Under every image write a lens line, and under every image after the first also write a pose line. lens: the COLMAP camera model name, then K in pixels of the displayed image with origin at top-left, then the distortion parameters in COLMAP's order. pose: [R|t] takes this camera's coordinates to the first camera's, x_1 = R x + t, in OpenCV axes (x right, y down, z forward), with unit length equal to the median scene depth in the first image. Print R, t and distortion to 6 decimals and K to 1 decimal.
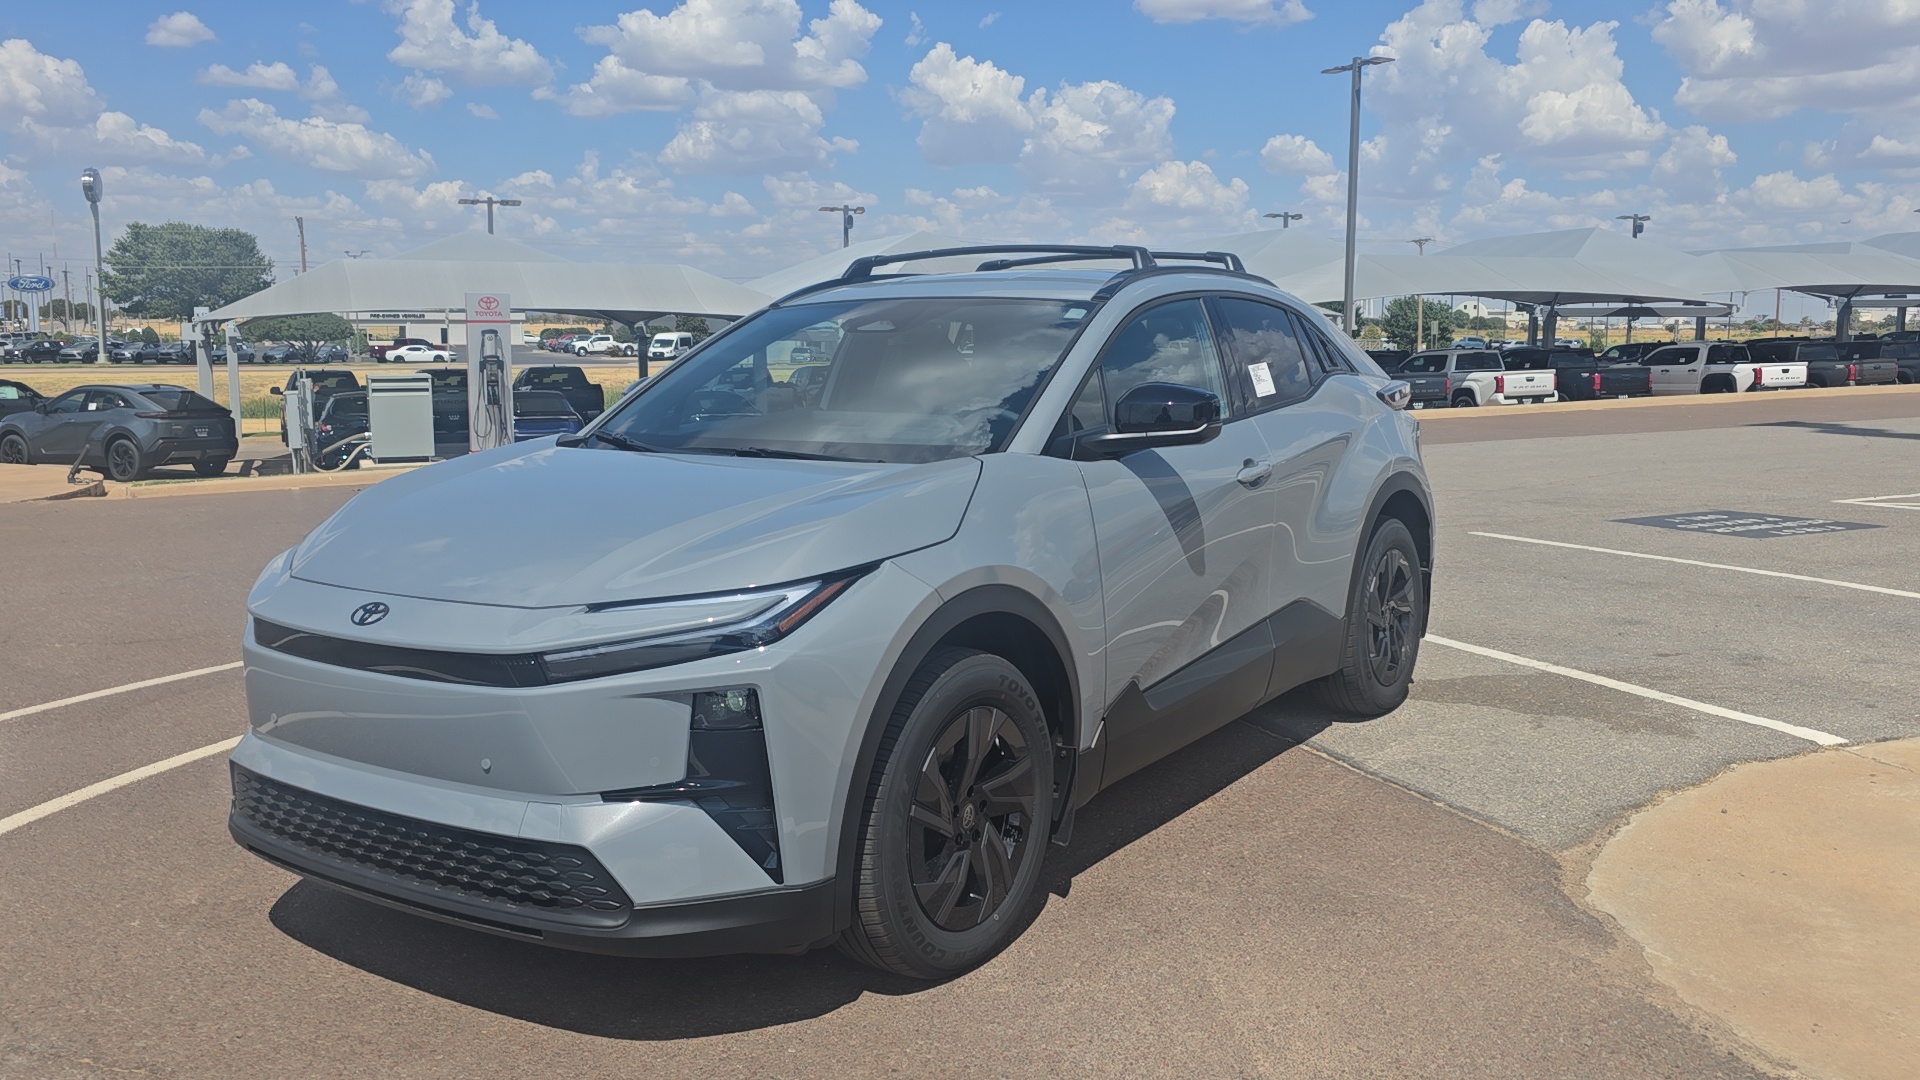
lens RADIAL K [[1593.9, 0, 958.1], [0, 1593.9, 542.1], [0, 0, 1]] dist [-0.005756, 0.014863]
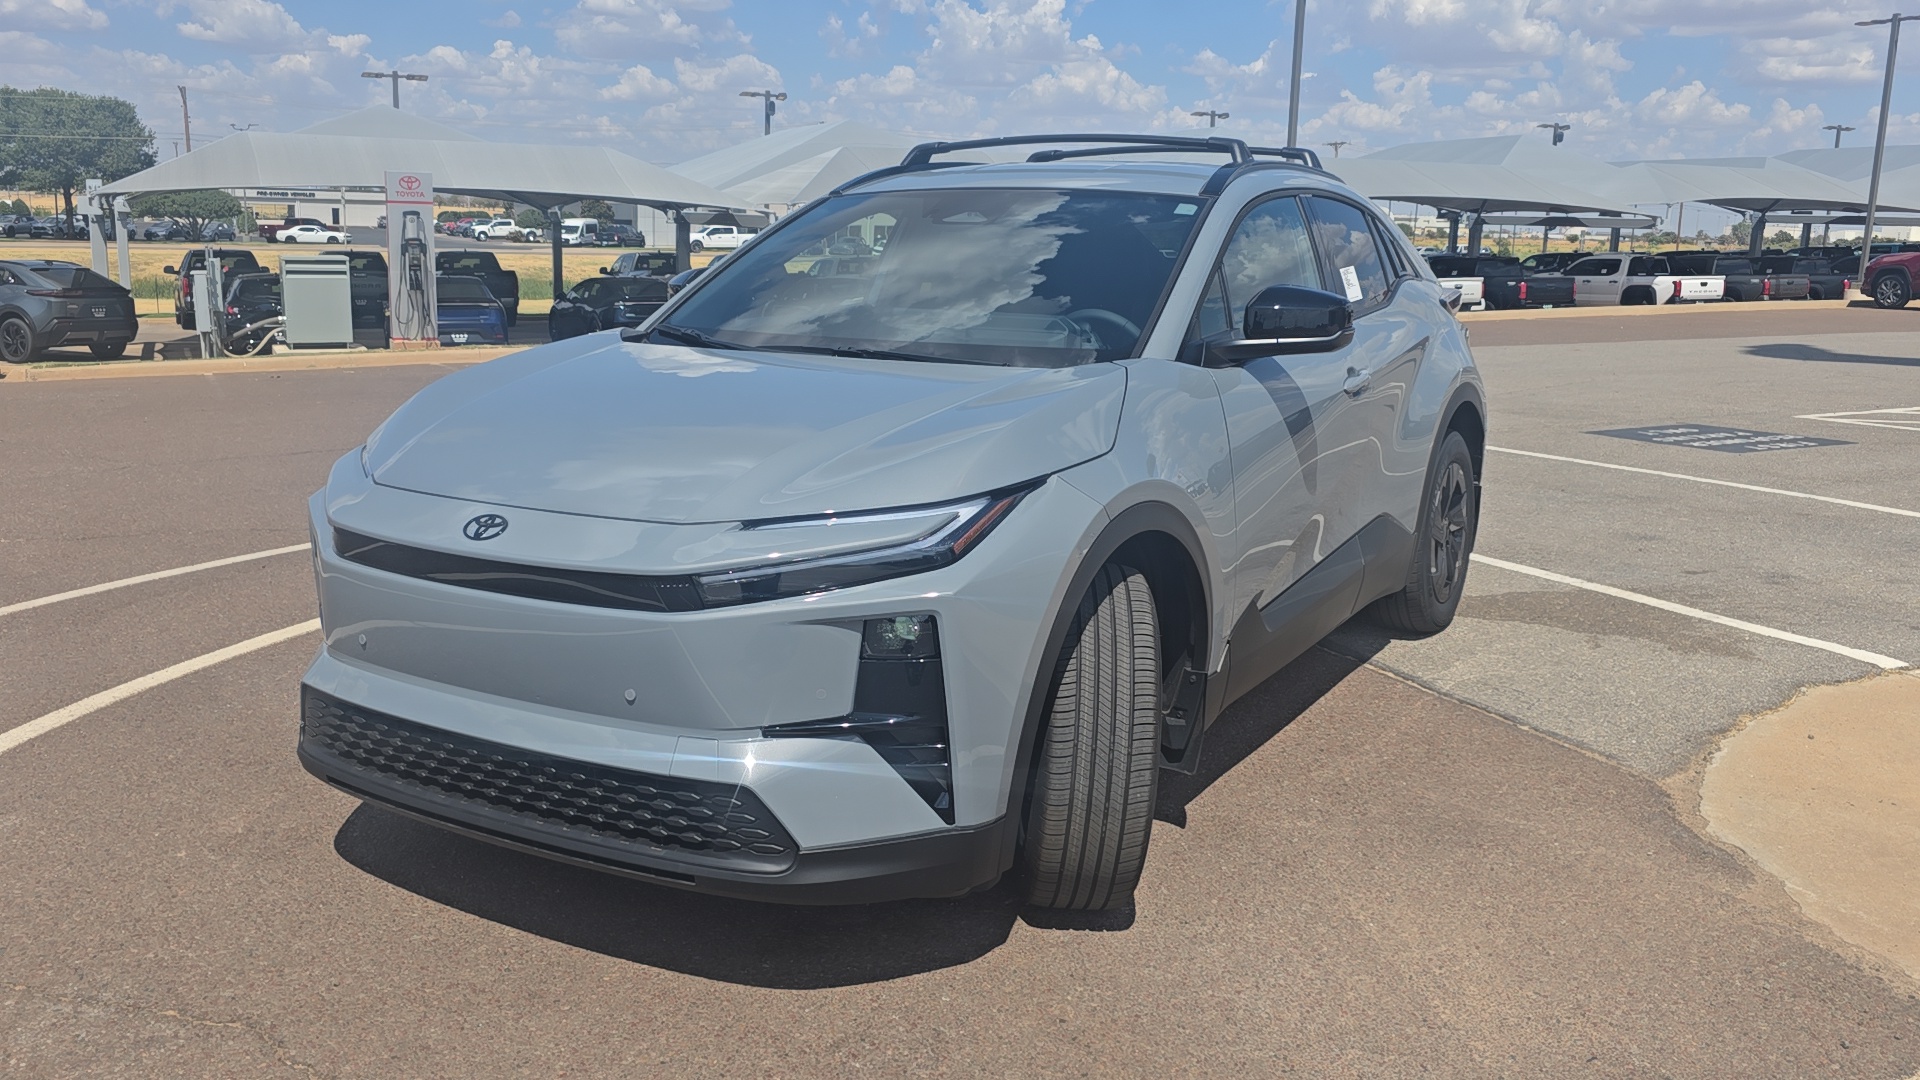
lens RADIAL K [[1593.9, 0, 949.5], [0, 1593.9, 542.6], [0, 0, 1]] dist [-0.005756, 0.014863]
pose [[0.998111, 0.012254, 0.060203, -0.110337], [-0.016133, 0.997795, 0.064375, -0.005731], [-0.059282, -0.065224, 0.996108, 0.058089]]
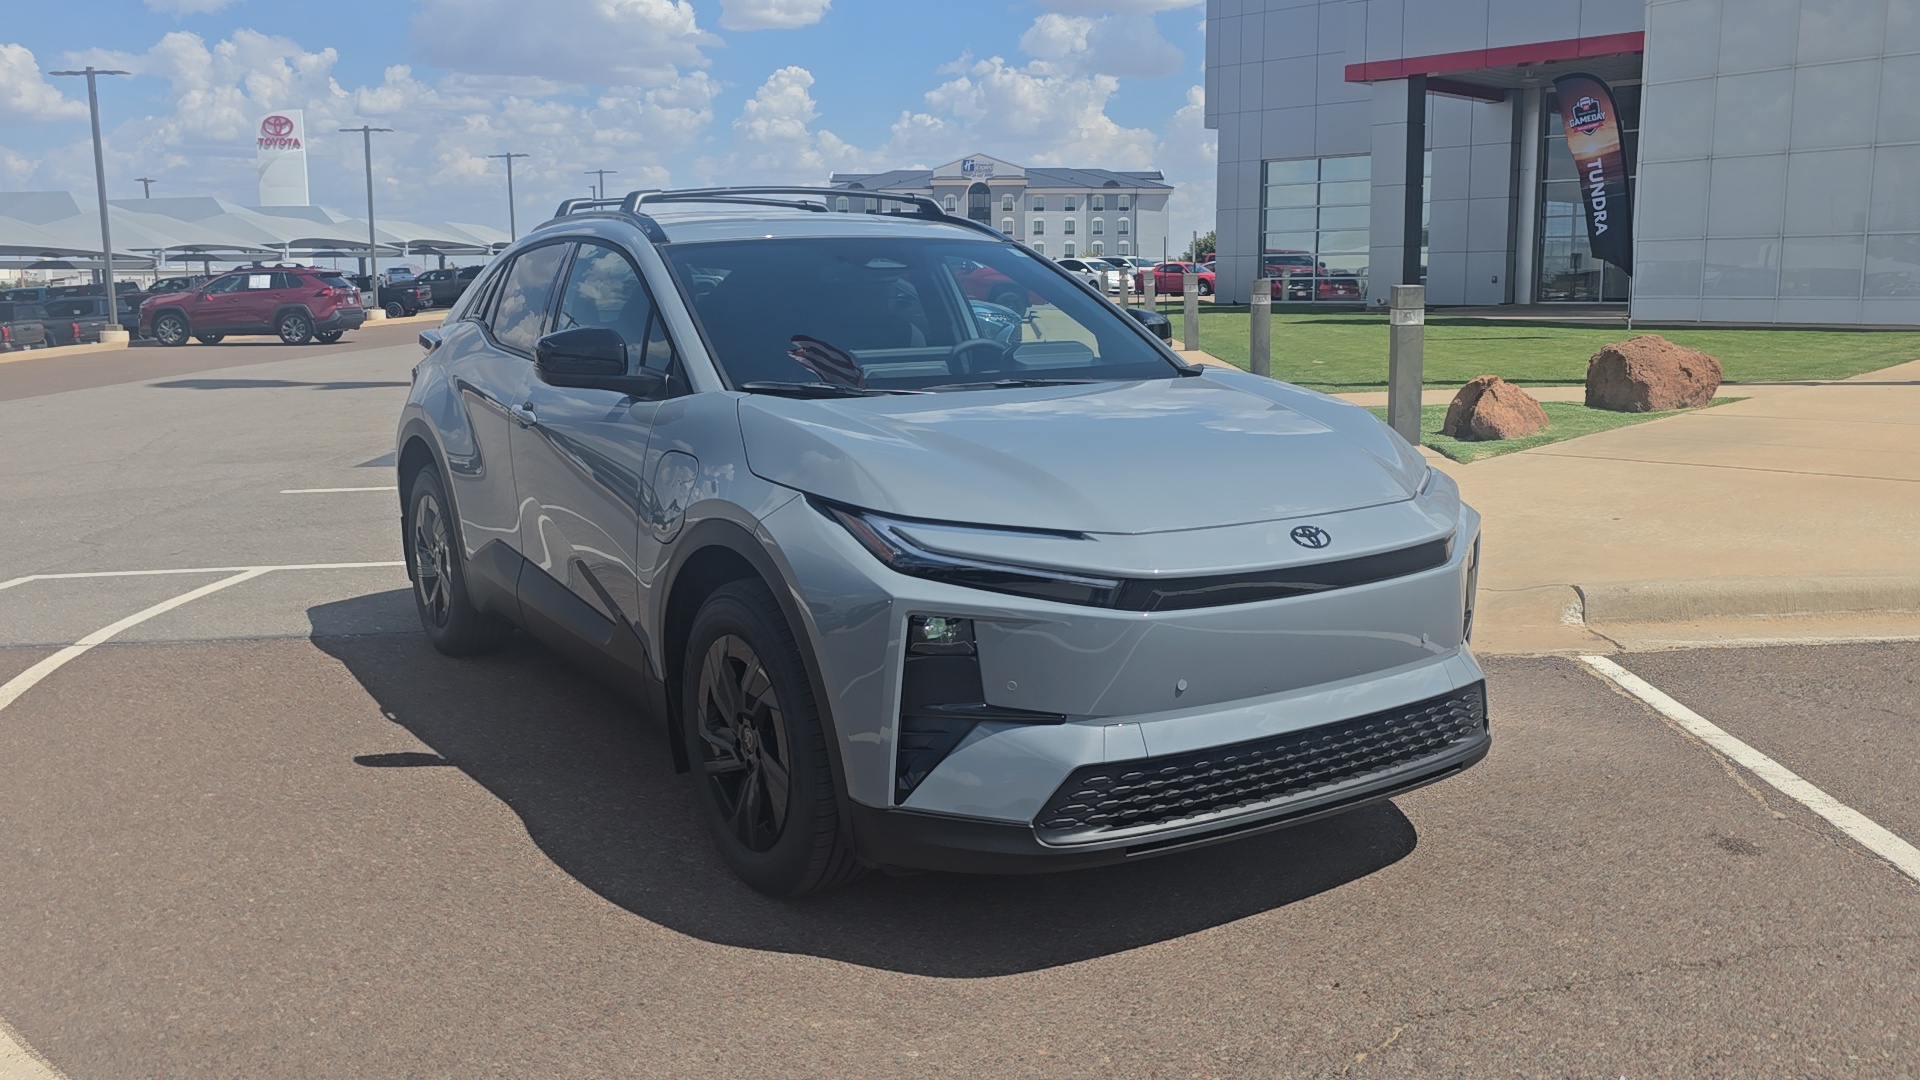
lens RADIAL K [[1593.9, 0, 959.5], [0, 1593.9, 527.3], [0, 0, 1]] dist [-0.005756, 0.014863]
pose [[0.402540, -0.142674, 0.904216, -0.977096], [0.131008, 0.986590, 0.097349, -0.065523], [-0.905979, 0.079273, 0.415834, 0.575503]]
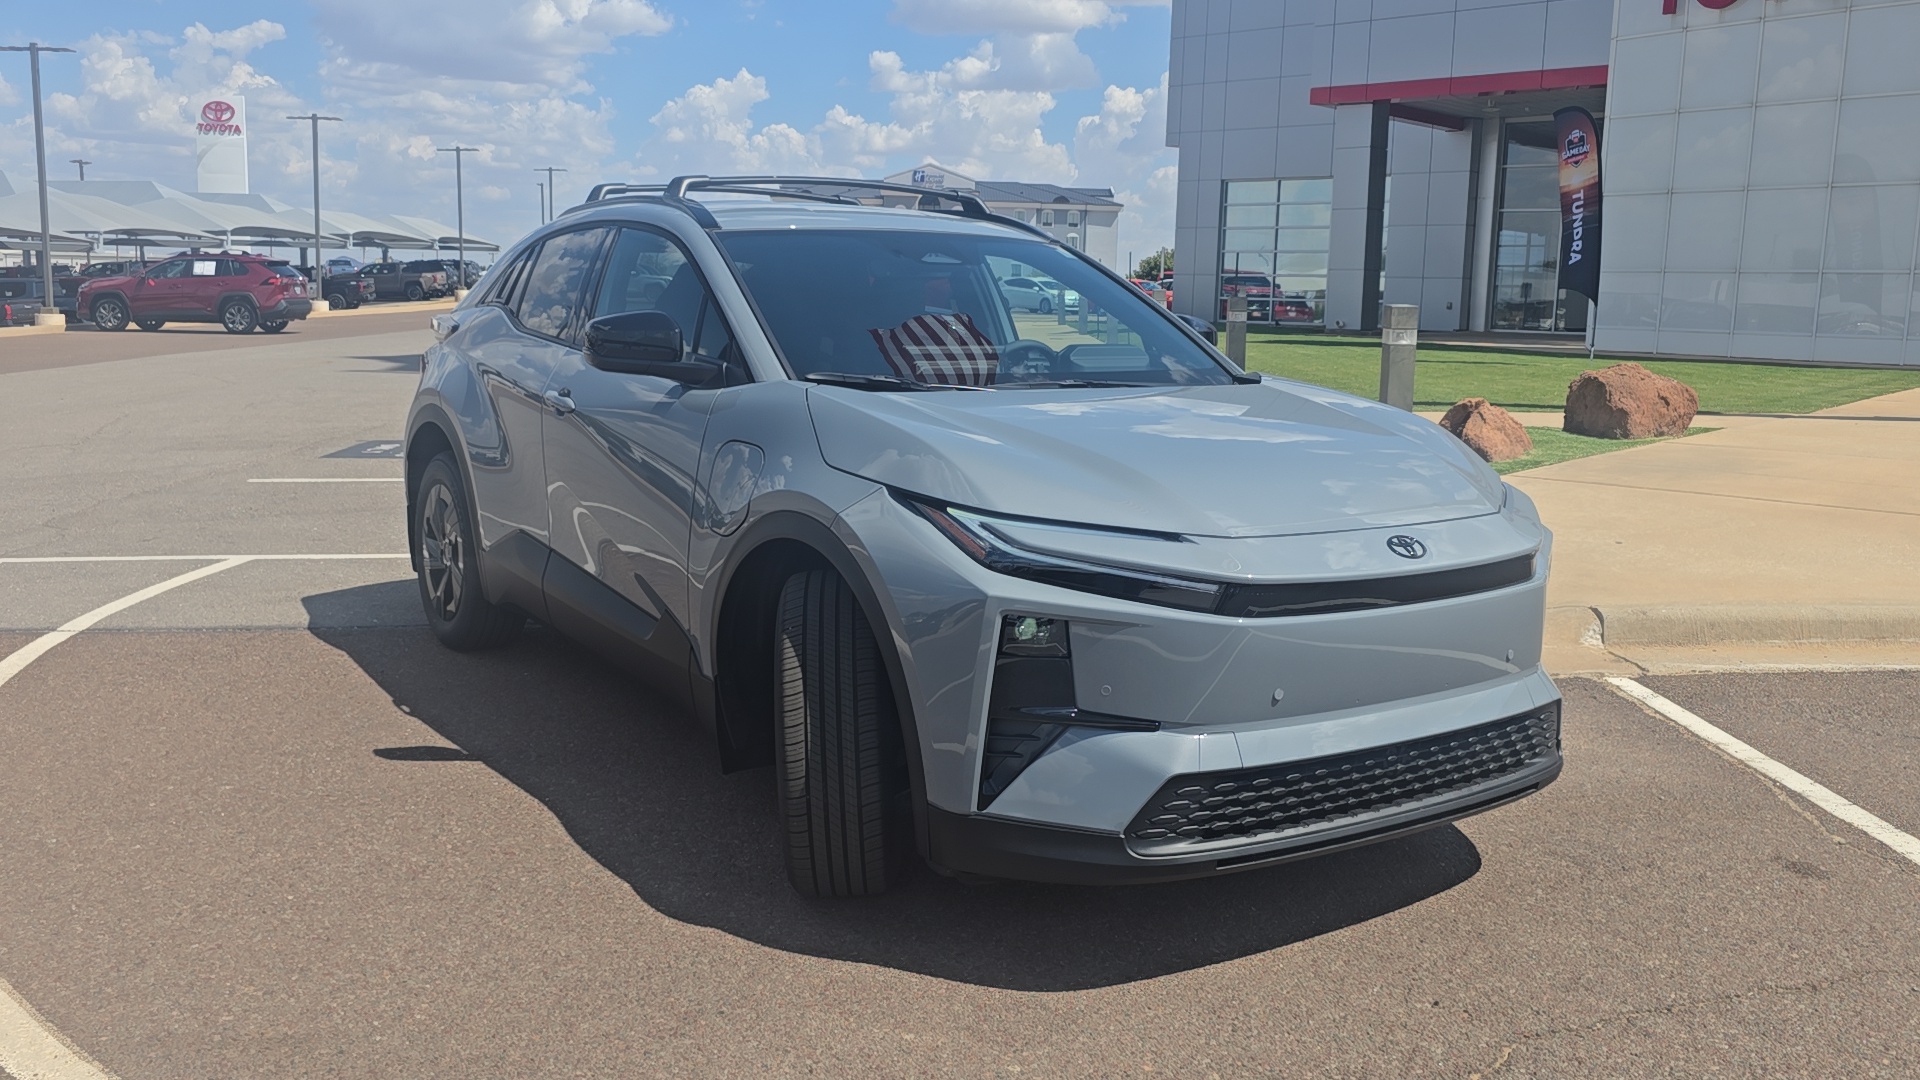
lens RADIAL K [[1593.9, 0, 958.6], [0, 1593.9, 542.0], [0, 0, 1]] dist [-0.005756, 0.014863]
pose [[0.371396, -0.133868, 0.918773, -0.985593], [0.101026, 0.989503, 0.103335, -0.065316], [-0.922962, 0.054442, 0.381021, 0.649726]]
